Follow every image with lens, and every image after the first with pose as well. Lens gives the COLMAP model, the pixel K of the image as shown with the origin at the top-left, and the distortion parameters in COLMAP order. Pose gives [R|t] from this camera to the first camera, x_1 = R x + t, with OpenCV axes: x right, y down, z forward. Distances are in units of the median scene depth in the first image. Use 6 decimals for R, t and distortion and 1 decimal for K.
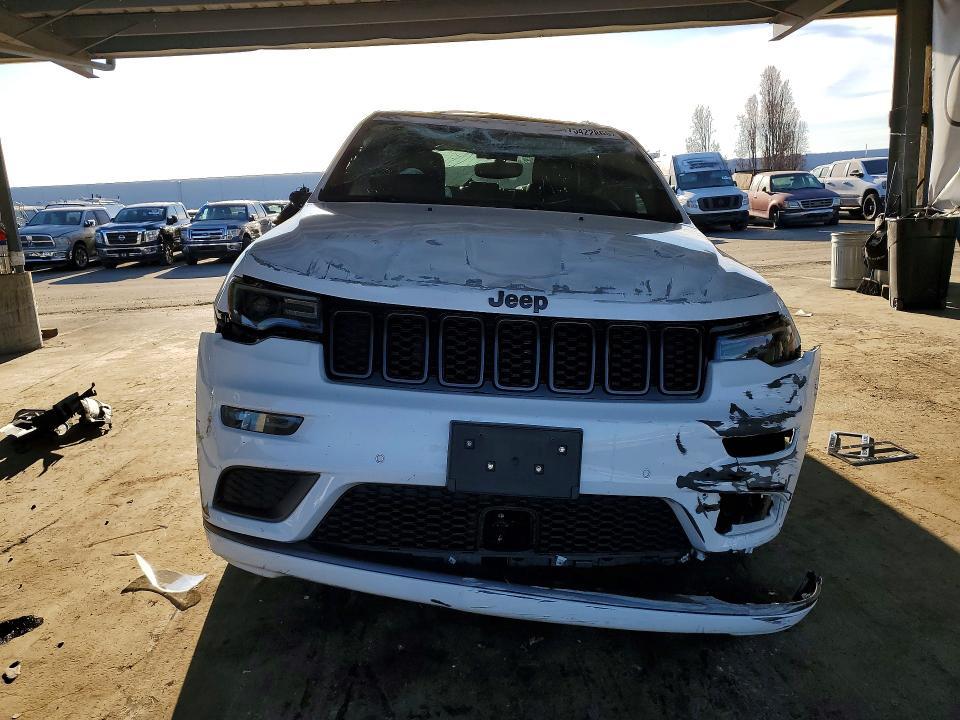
lens RADIAL K [[783.9, 0, 467.7], [0, 783.9, 362.2], [0, 0, 1]] dist [0.012273, 0.000644]
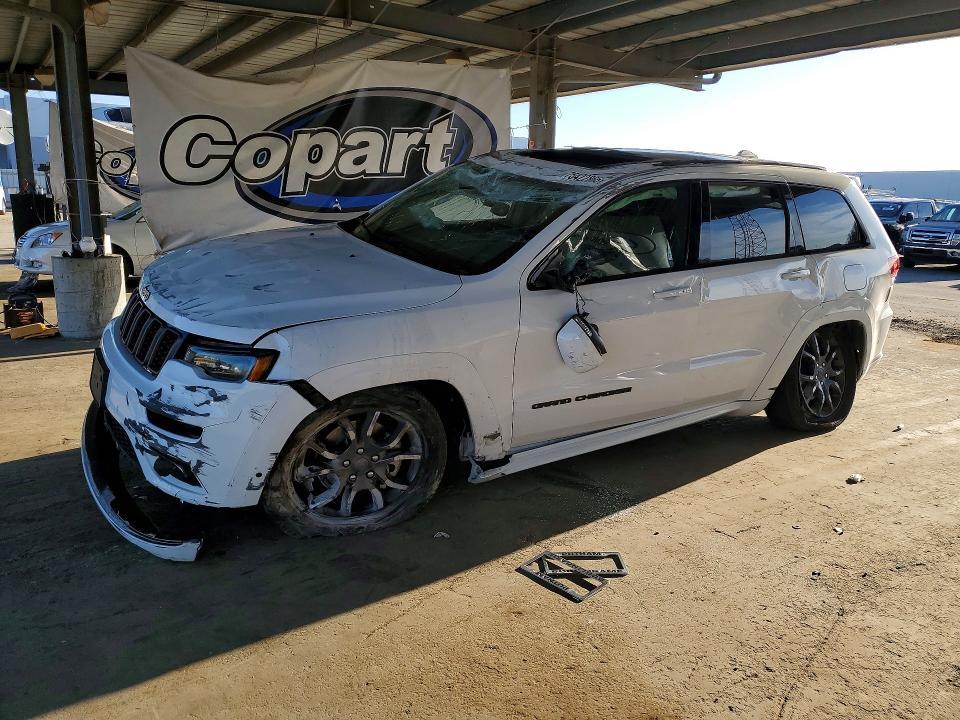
lens RADIAL K [[783.9, 0, 467.7], [0, 783.9, 362.2], [0, 0, 1]] dist [0.012273, 0.000644]
pose [[0.473297, 0.247621, -0.845384, 0.461326], [-0.226033, 0.961686, 0.155140, -0.088101], [0.851410, 0.117657, 0.511134, 0.184682]]
